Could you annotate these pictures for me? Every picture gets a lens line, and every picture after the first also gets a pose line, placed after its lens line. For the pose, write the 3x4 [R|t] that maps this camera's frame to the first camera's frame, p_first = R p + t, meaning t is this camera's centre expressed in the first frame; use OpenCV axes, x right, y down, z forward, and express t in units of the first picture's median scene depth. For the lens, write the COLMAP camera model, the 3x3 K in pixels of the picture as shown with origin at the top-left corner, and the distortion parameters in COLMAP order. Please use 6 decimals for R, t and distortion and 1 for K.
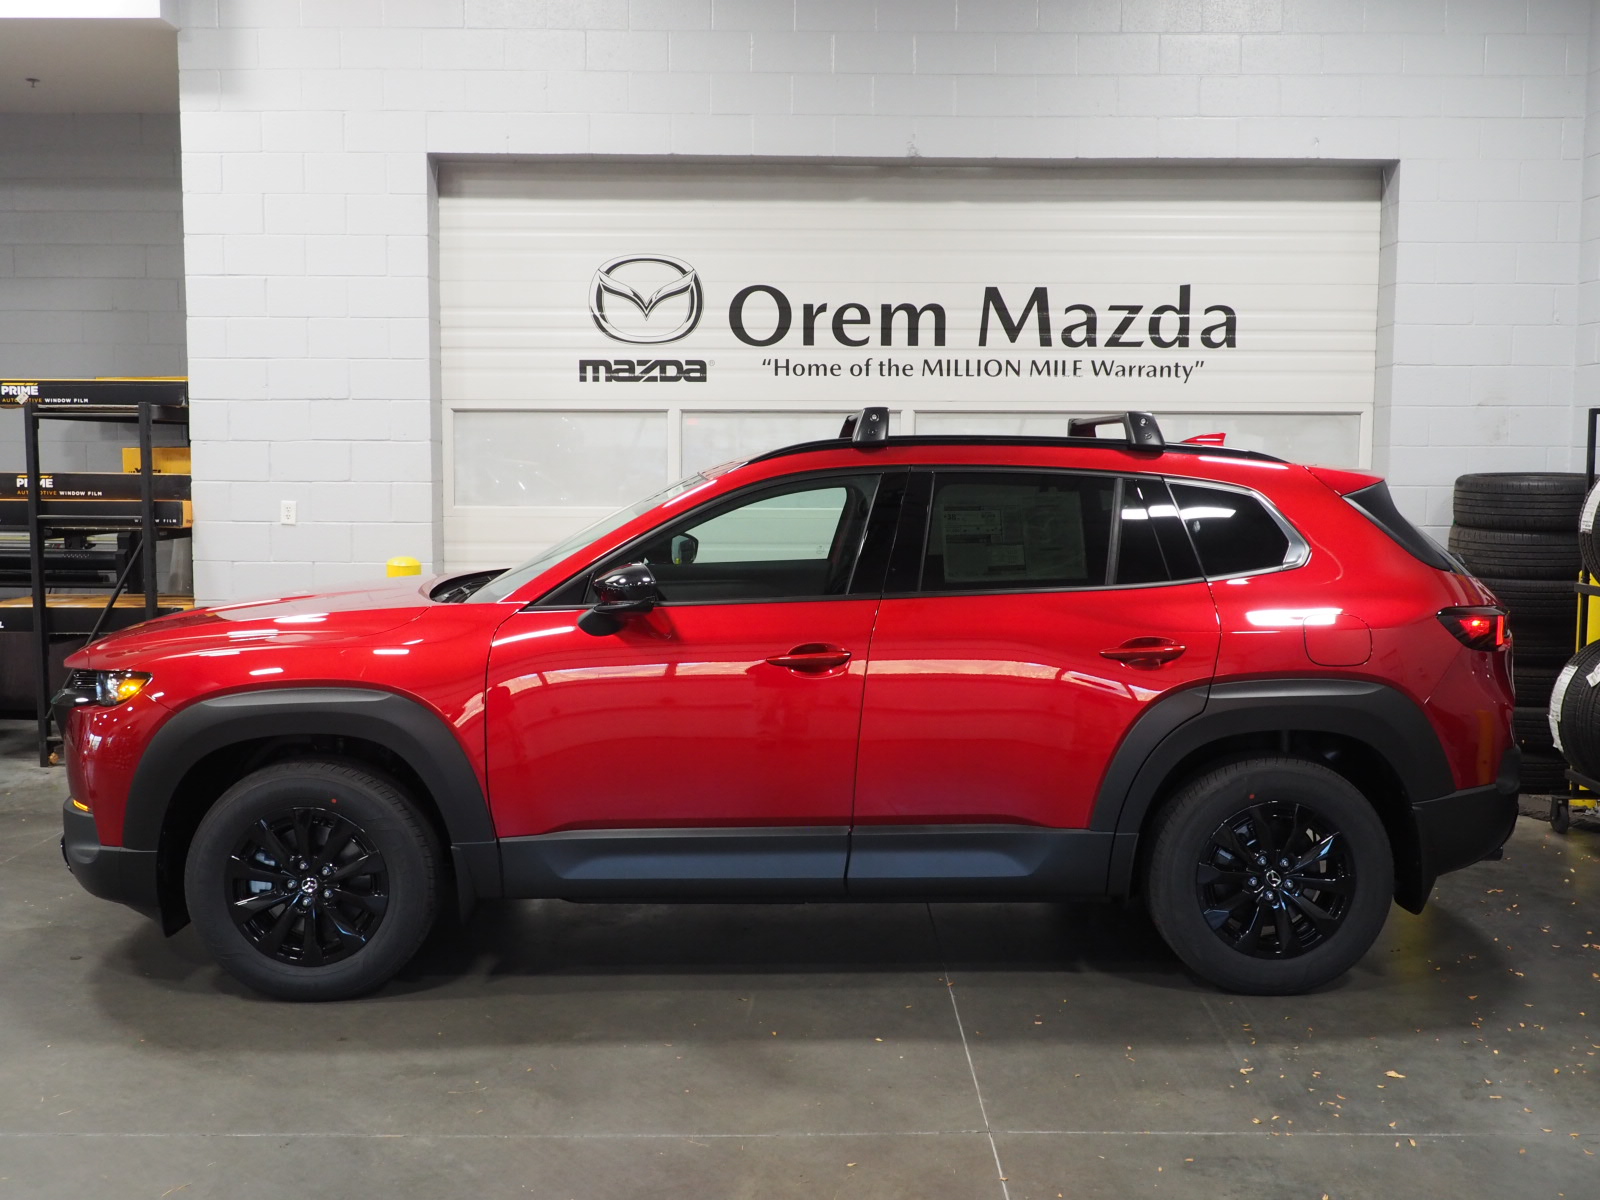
lens RADIAL K [[1499.1, 0, 799.7], [0, 1499.1, 609.4], [0, 0, 1]] dist [-0.019735, 0.000000]
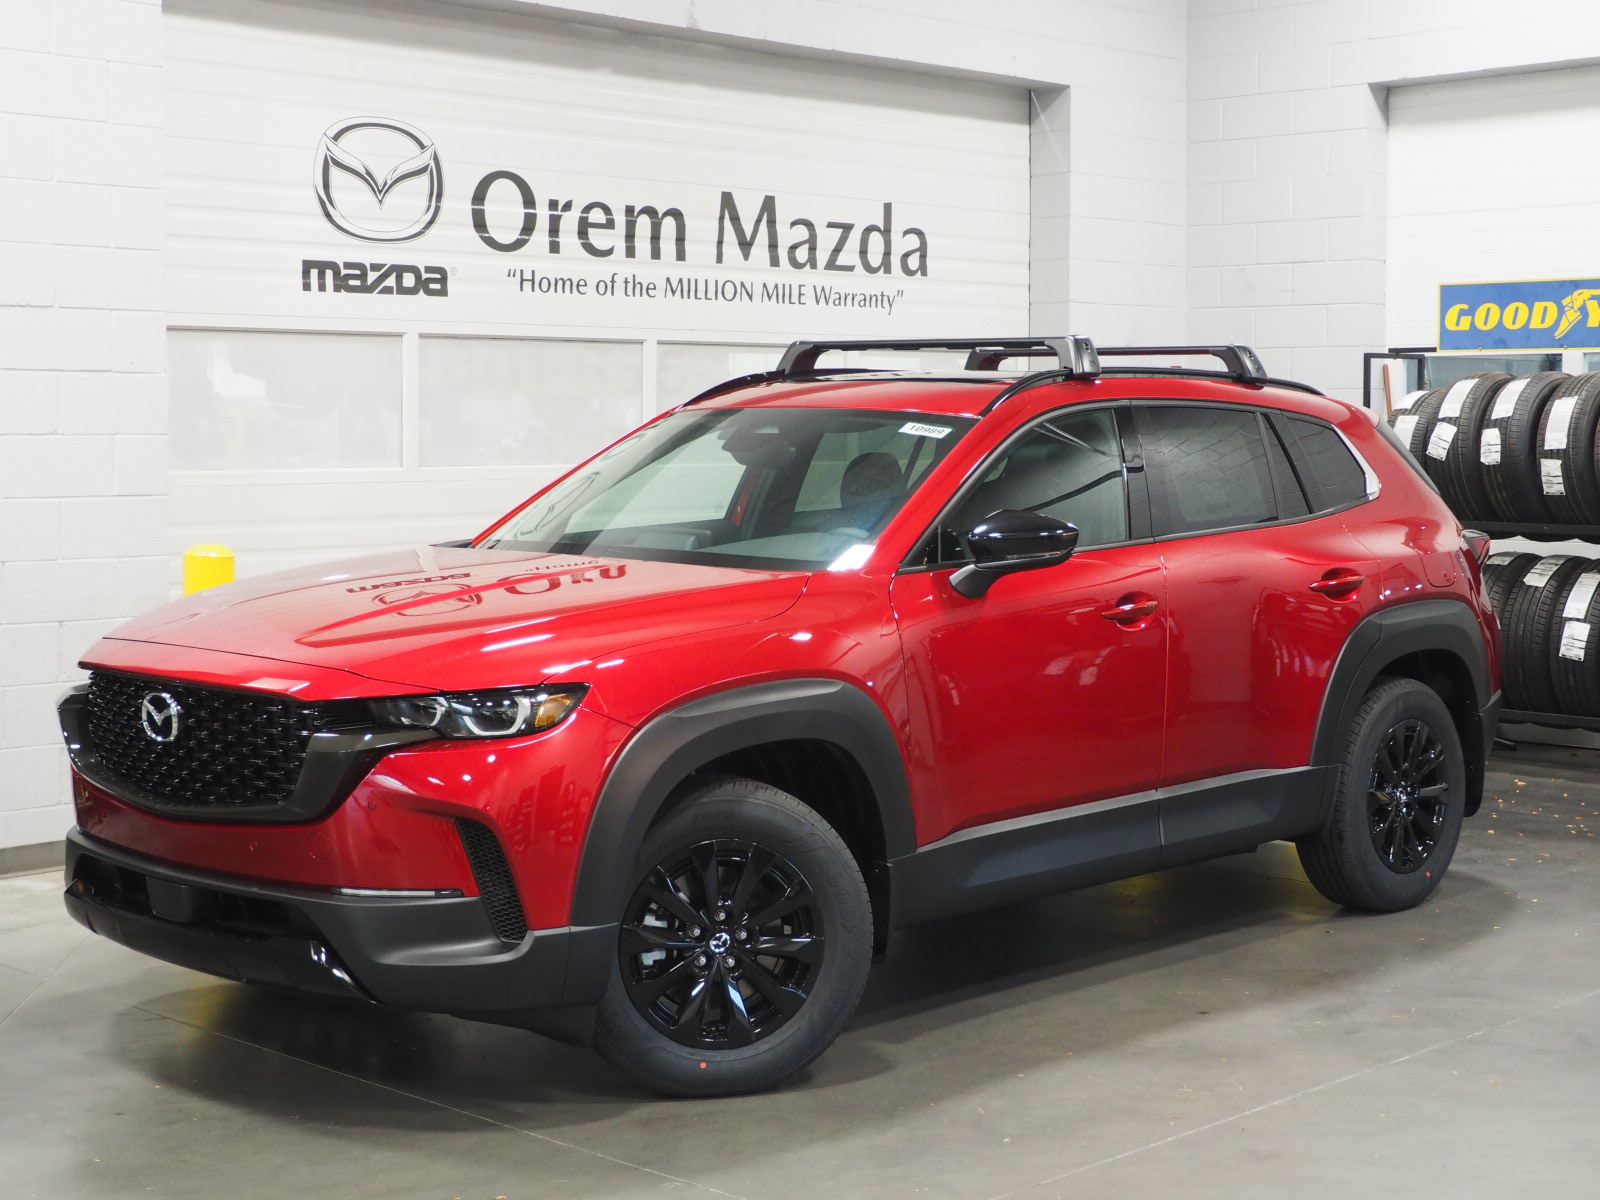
lens RADIAL K [[2460.5, 0, 800.8], [0, 2460.5, 596.0], [0, 0, 1]] dist [-0.042479, 0.000000]
pose [[0.707305, -0.053579, 0.704875, -0.799518], [0.064615, 0.997850, 0.011011, -0.007075], [-0.703949, 0.037757, 0.709246, 0.026888]]
